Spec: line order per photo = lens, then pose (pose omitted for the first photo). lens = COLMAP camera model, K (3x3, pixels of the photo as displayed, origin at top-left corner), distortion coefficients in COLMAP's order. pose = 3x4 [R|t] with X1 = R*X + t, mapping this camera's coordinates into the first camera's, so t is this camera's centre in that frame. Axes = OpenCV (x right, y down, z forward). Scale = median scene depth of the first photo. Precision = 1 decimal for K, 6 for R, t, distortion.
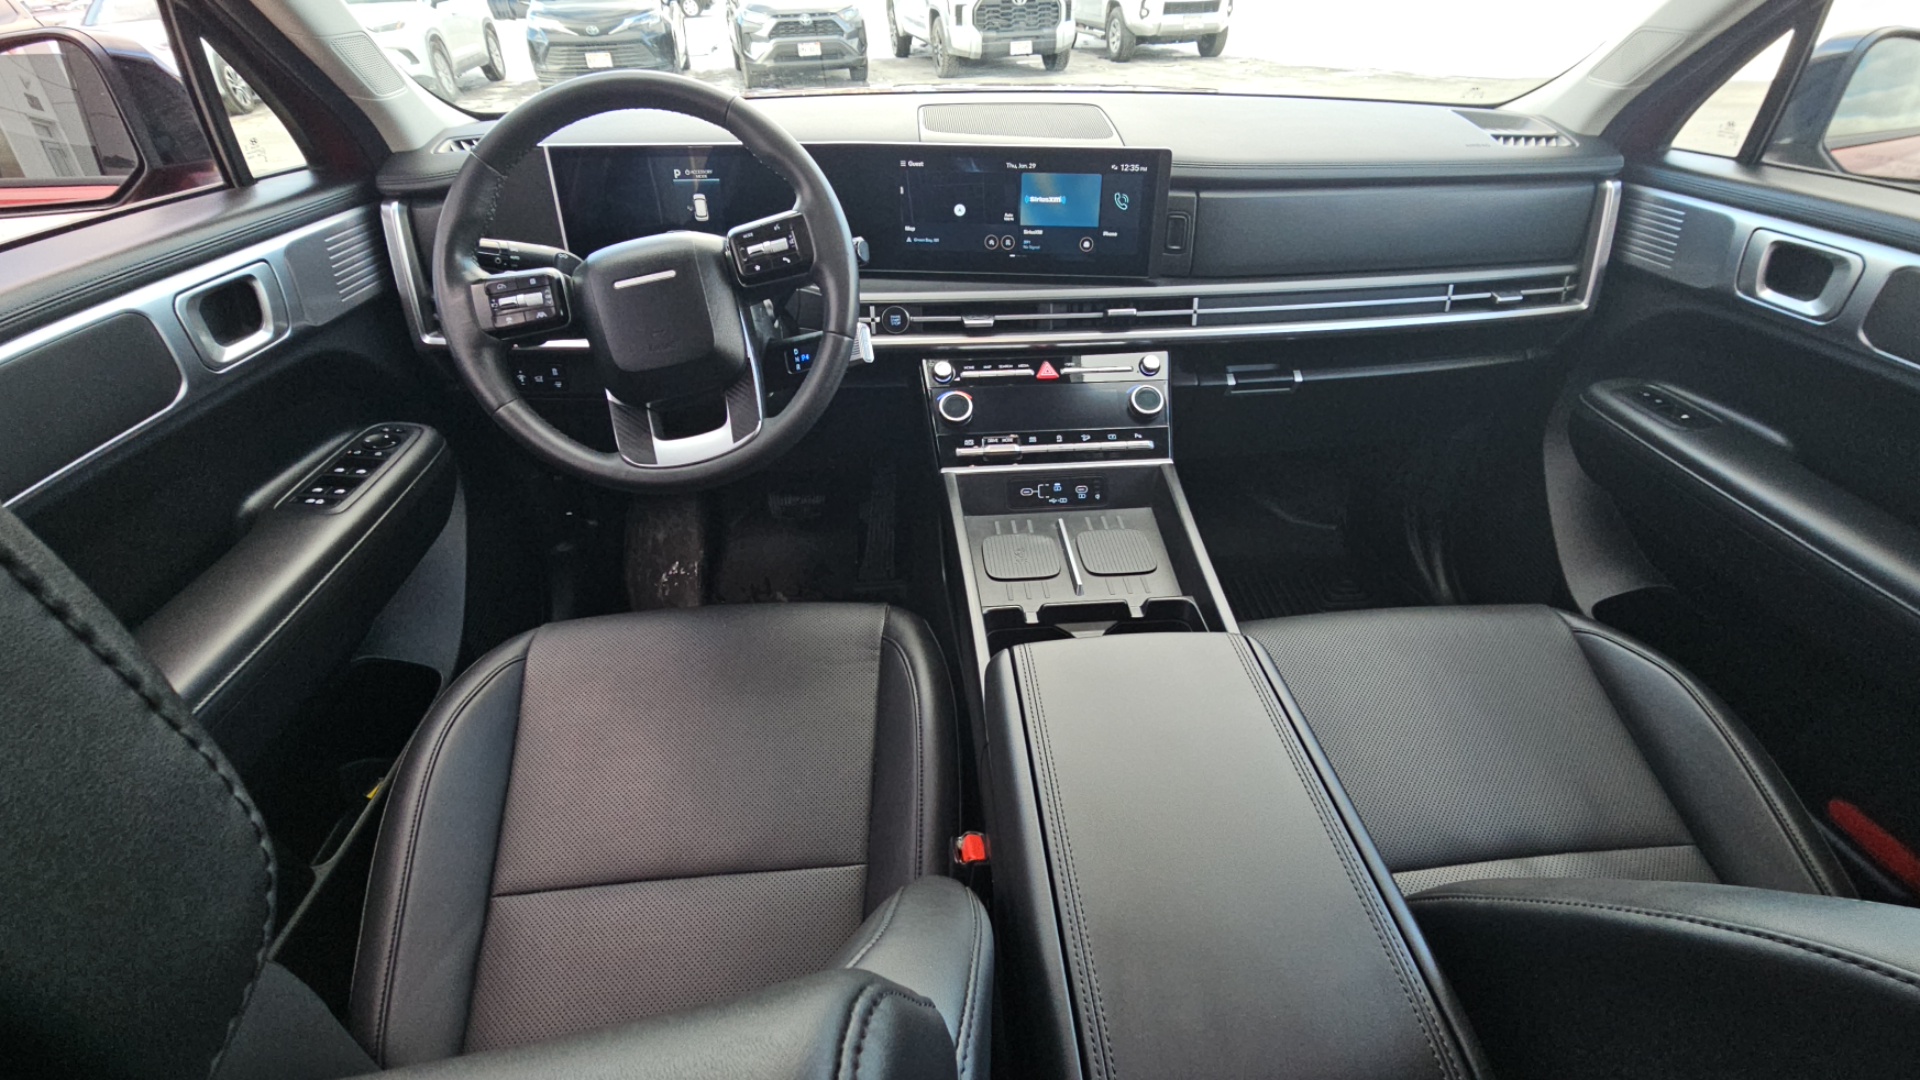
lens RADIAL K [[853.0, 0, 978.8], [0, 853.0, 548.0], [0, 0, 1]] dist [0.005143, -0.003347]
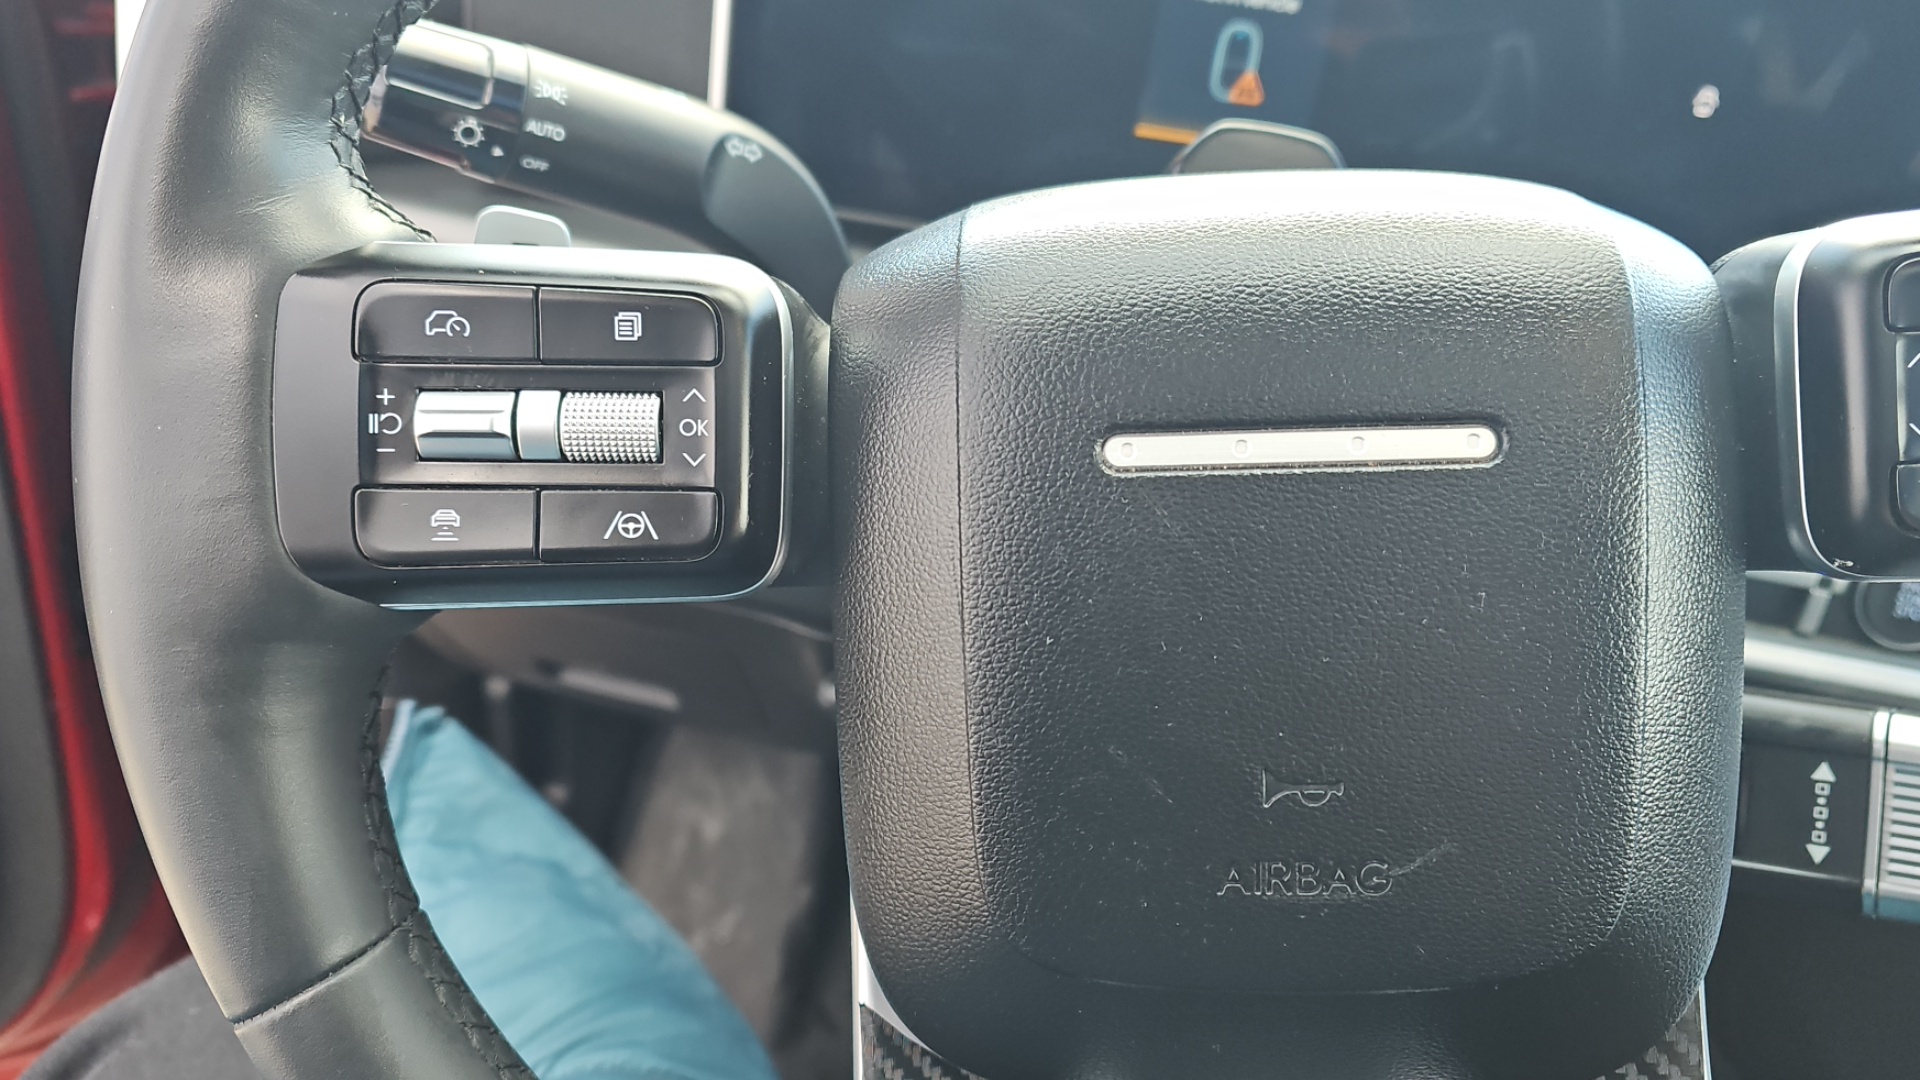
lens RADIAL K [[1364.0, 0, 918.7], [0, 1364.0, 544.5], [0, 0, 1]] dist [0.069204, -0.052747]
pose [[0.965909, 0.214458, -0.145011, -0.339466], [-0.219253, 0.975507, -0.017744, -0.225684], [0.137654, 0.048933, 0.989271, 0.602709]]
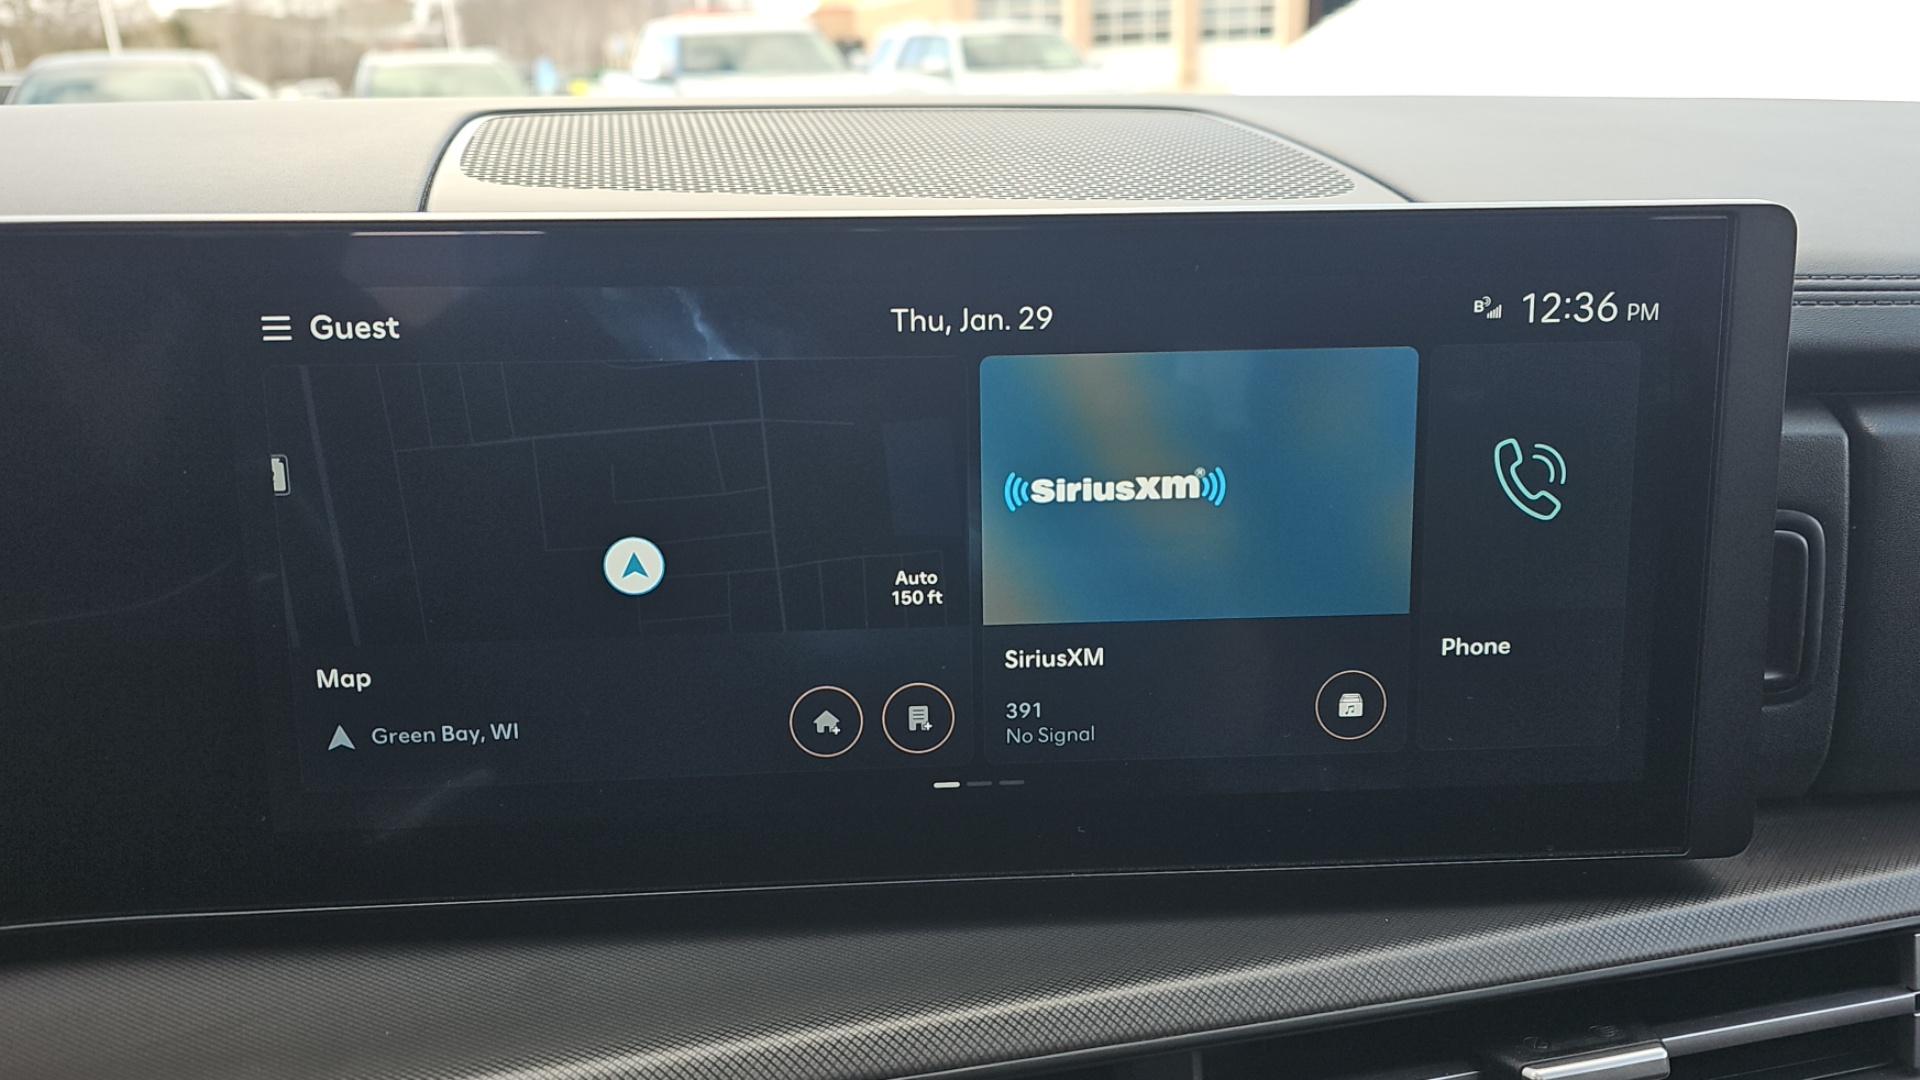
lens RADIAL K [[1364.0, 0, 970.8], [0, 1364.0, 553.2], [0, 0, 1]] dist [0.069204, -0.052747]
pose [[0.992191, -0.052001, 0.113368, 0.015299], [0.080716, 0.960649, -0.265780, -0.336806], [-0.095086, 0.272855, 0.957345, 0.766710]]
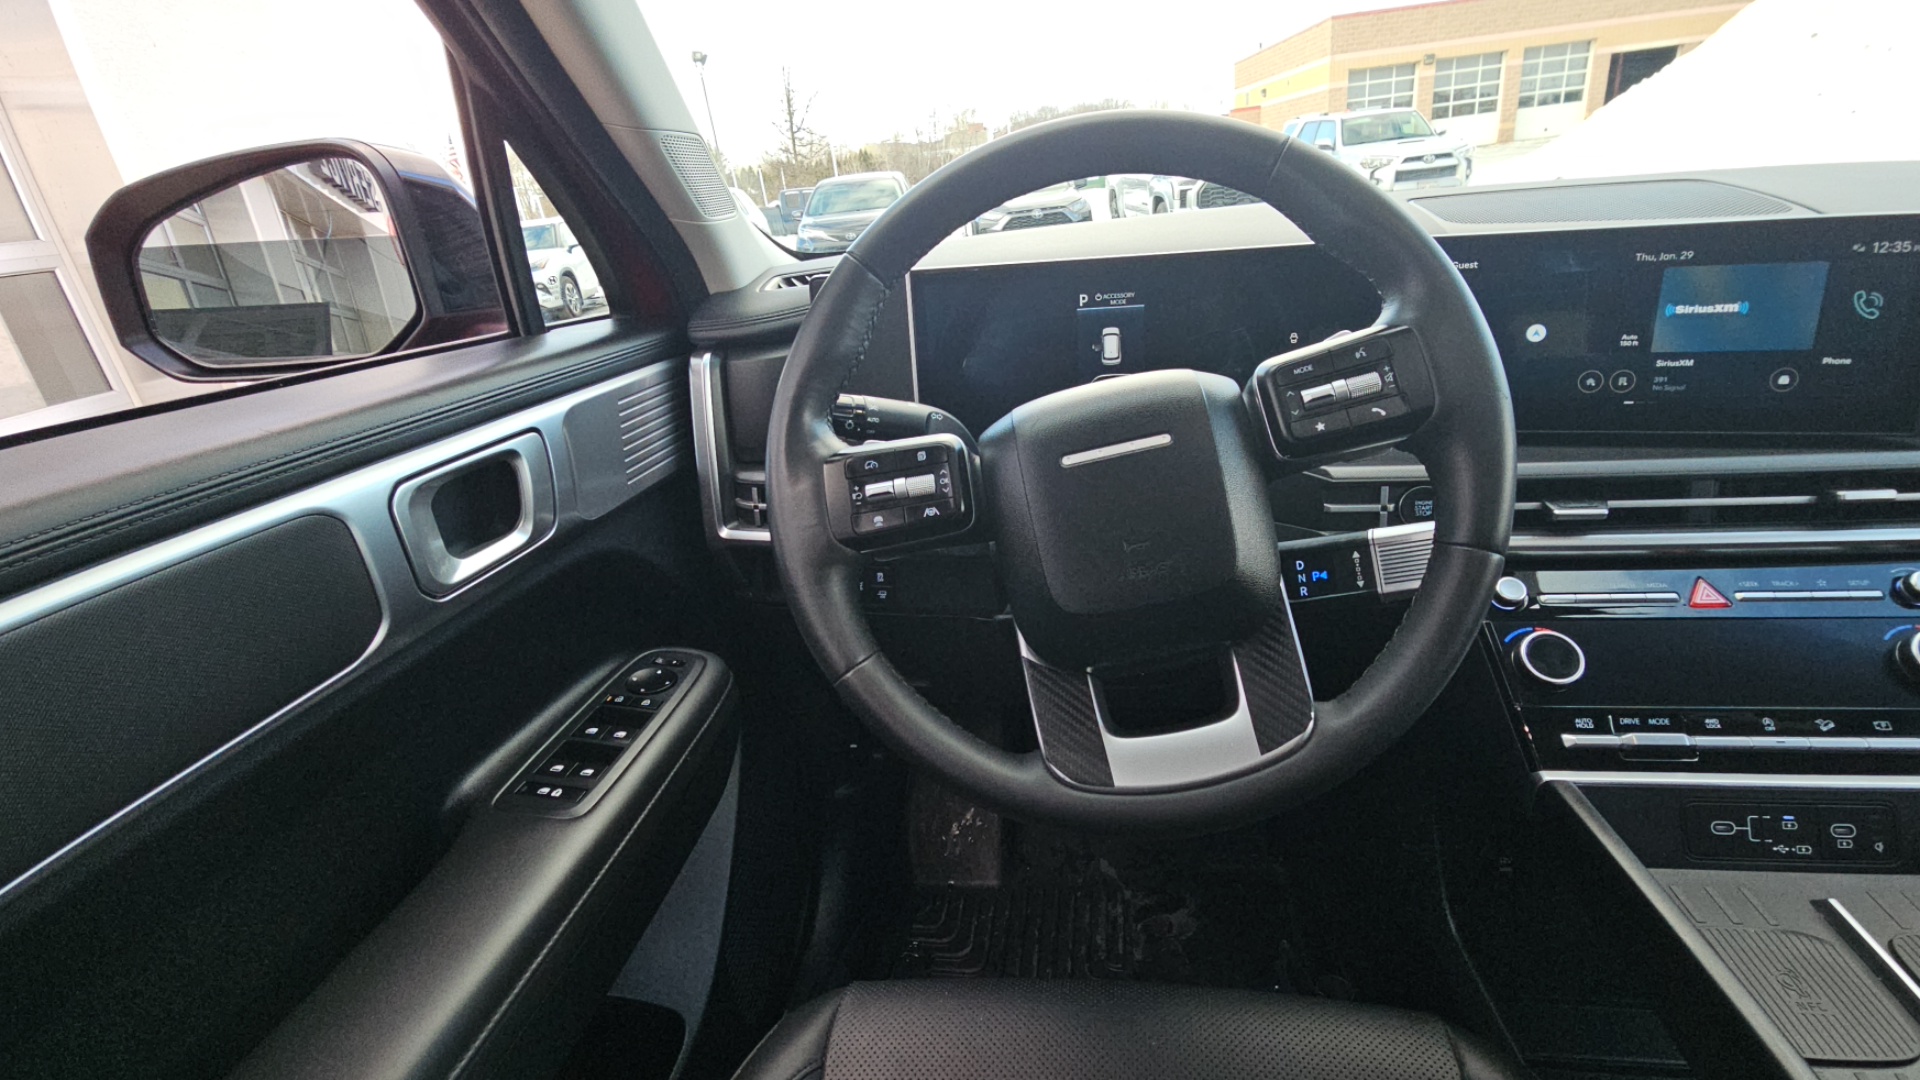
lens RADIAL K [[853.0, 0, 978.7], [0, 853.0, 547.4], [0, 0, 1]] dist [0.005143, -0.003347]
pose [[0.973559, 0.013879, -0.228012, -0.284753], [-0.055506, 0.982611, -0.177187, -0.121773], [0.221587, 0.185158, 0.957400, 0.376490]]
